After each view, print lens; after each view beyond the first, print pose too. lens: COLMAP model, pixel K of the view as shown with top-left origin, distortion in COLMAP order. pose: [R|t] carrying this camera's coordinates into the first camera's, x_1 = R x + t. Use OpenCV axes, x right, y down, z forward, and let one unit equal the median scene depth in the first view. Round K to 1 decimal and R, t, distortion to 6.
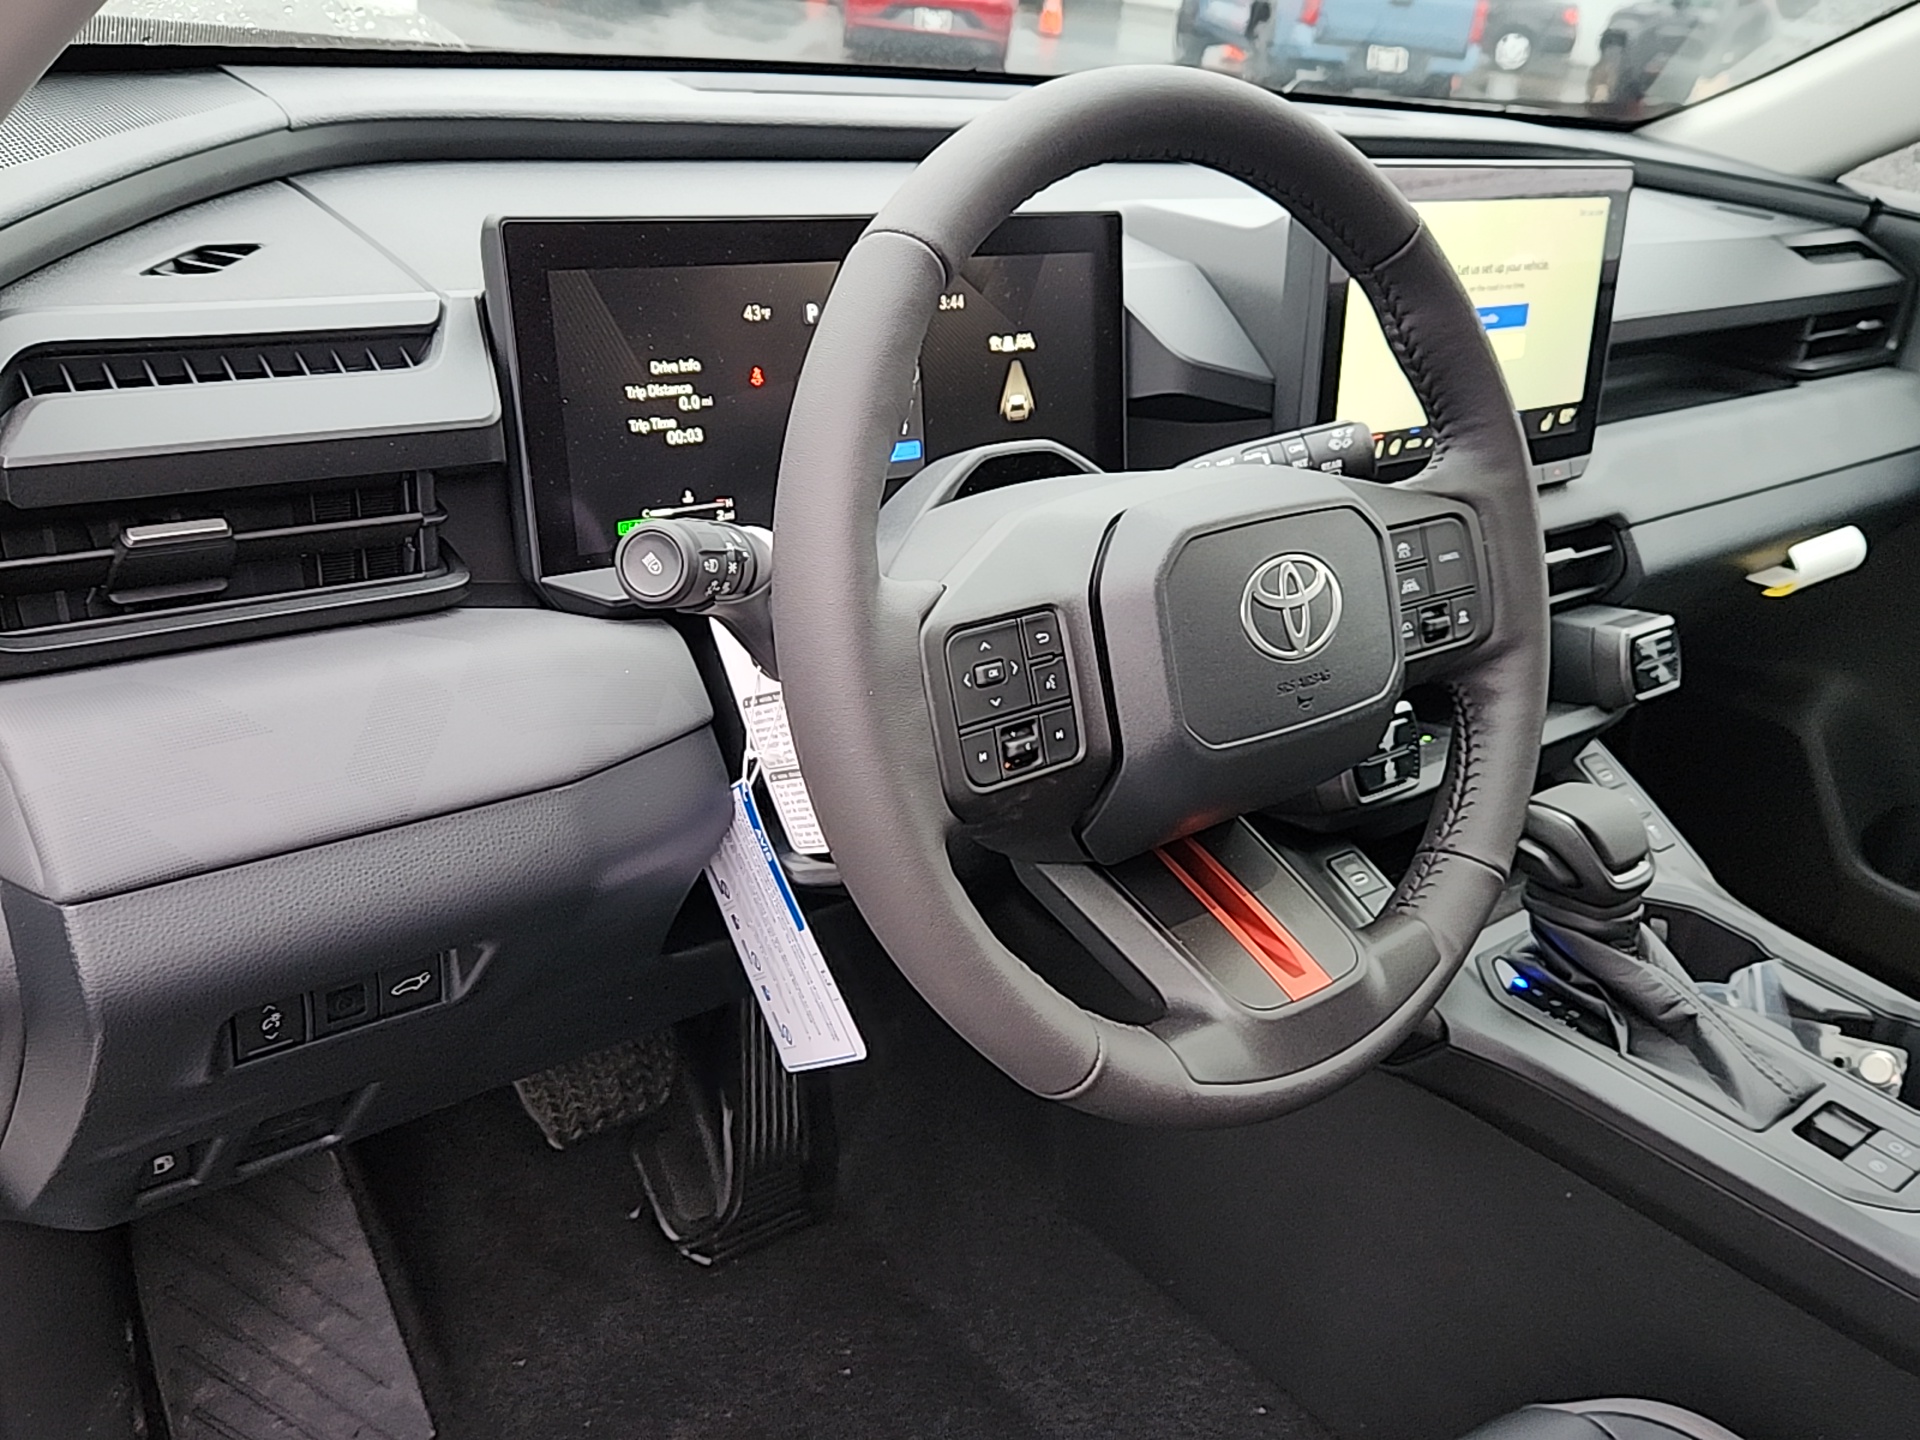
lens RADIAL K [[1702.0, 0, 1008.0], [0, 1702.0, 722.7], [0, 0, 1]] dist [0.069311, -0.044366]
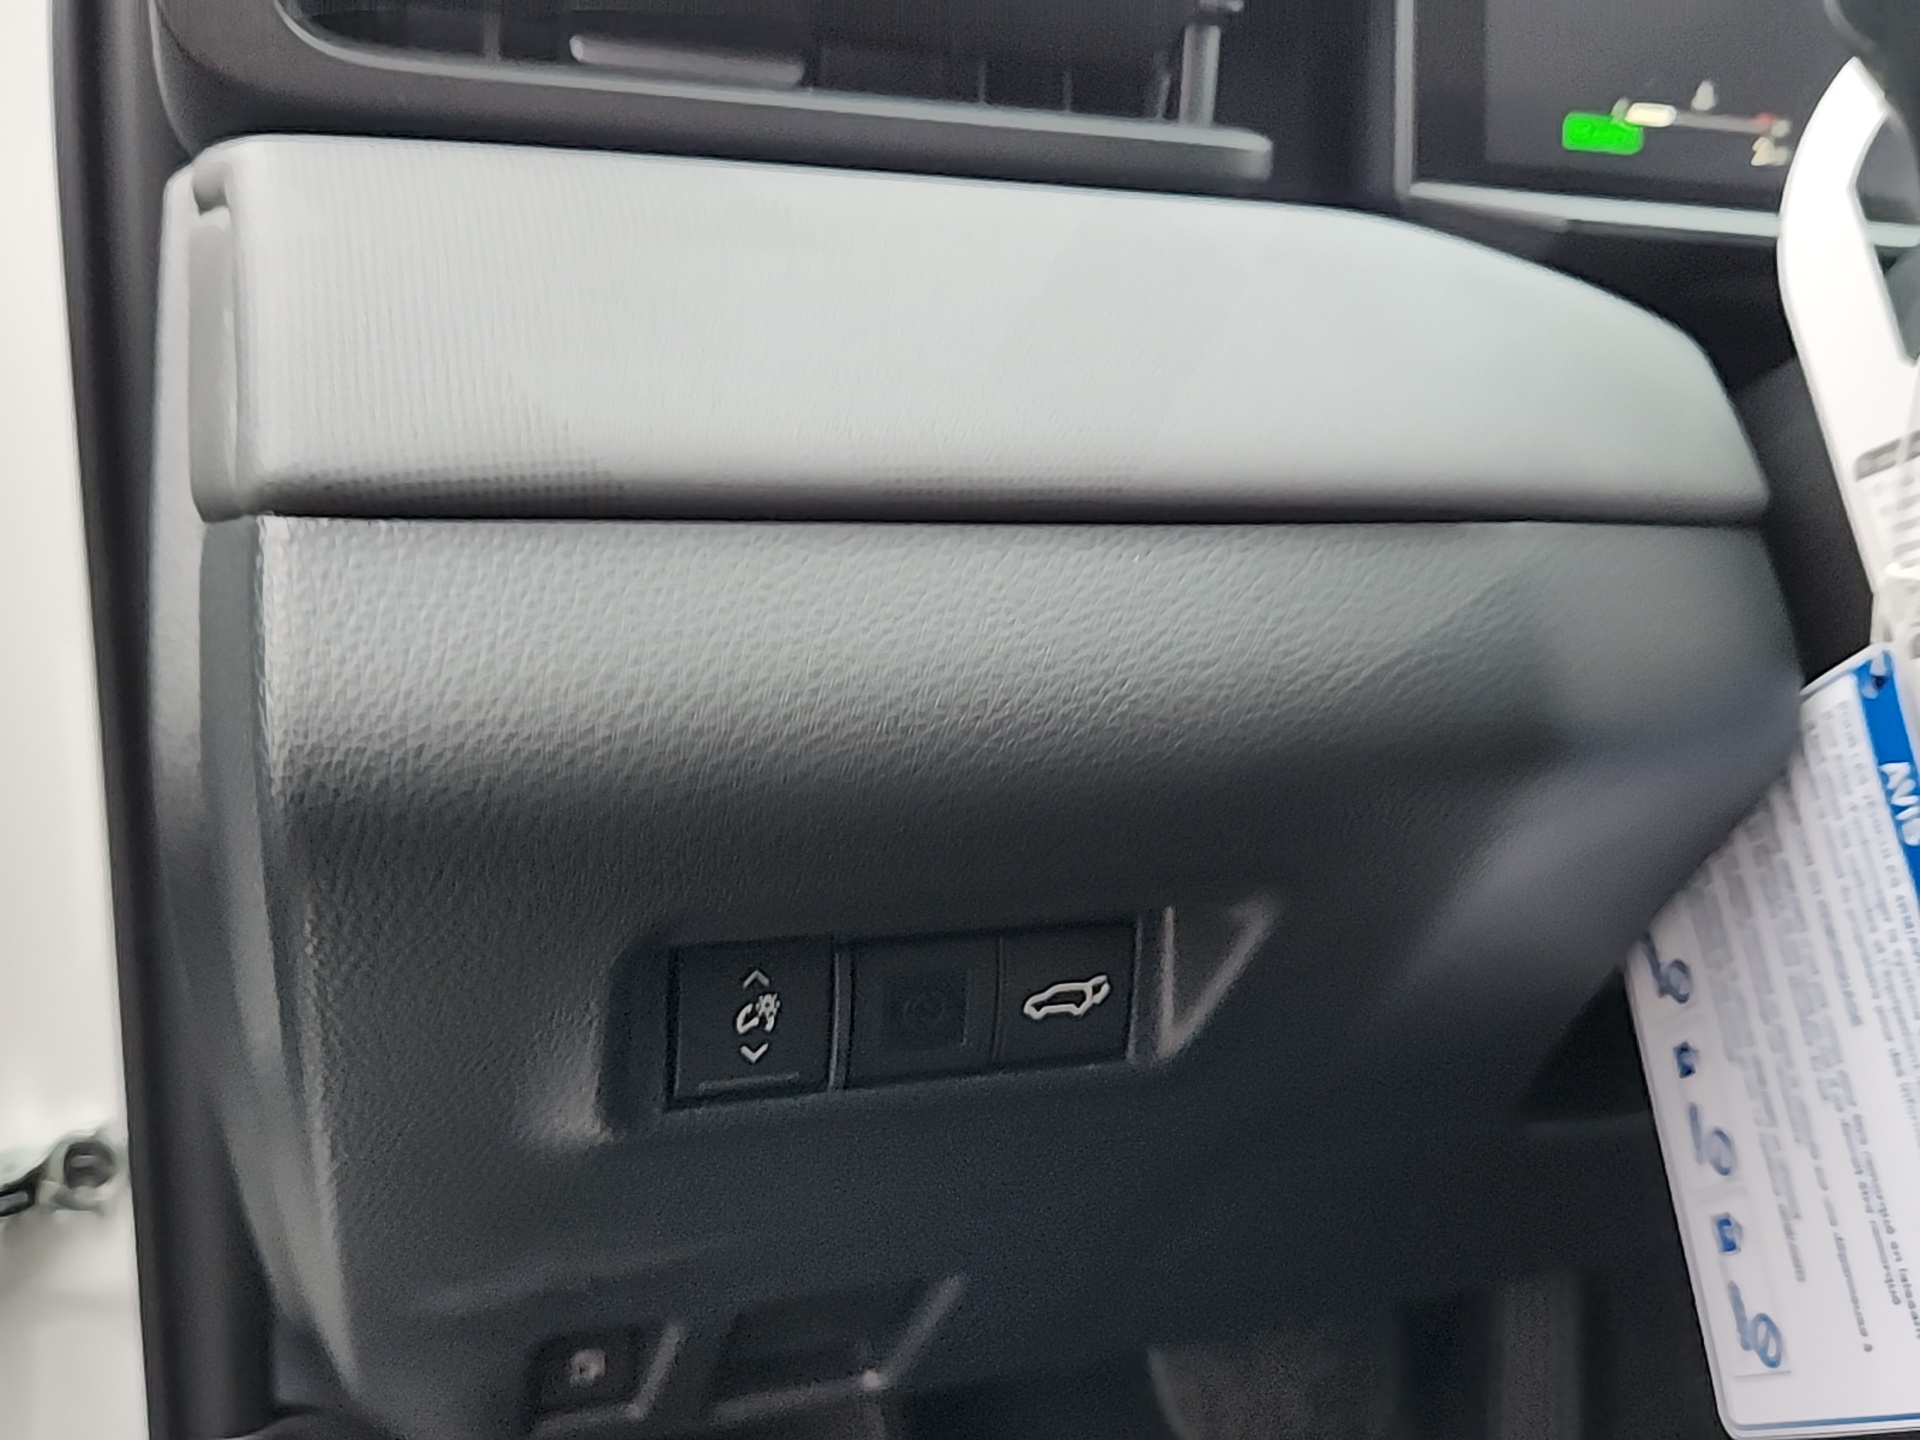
lens RADIAL K [[1702.0, 0, 1008.0], [0, 1702.0, 722.7], [0, 0, 1]] dist [0.069311, -0.044366]
pose [[0.937082, 0.042525, -0.346509, -0.215586], [-0.109202, 0.978450, -0.175243, 0.159611], [0.331589, 0.202056, 0.921532, 0.585463]]
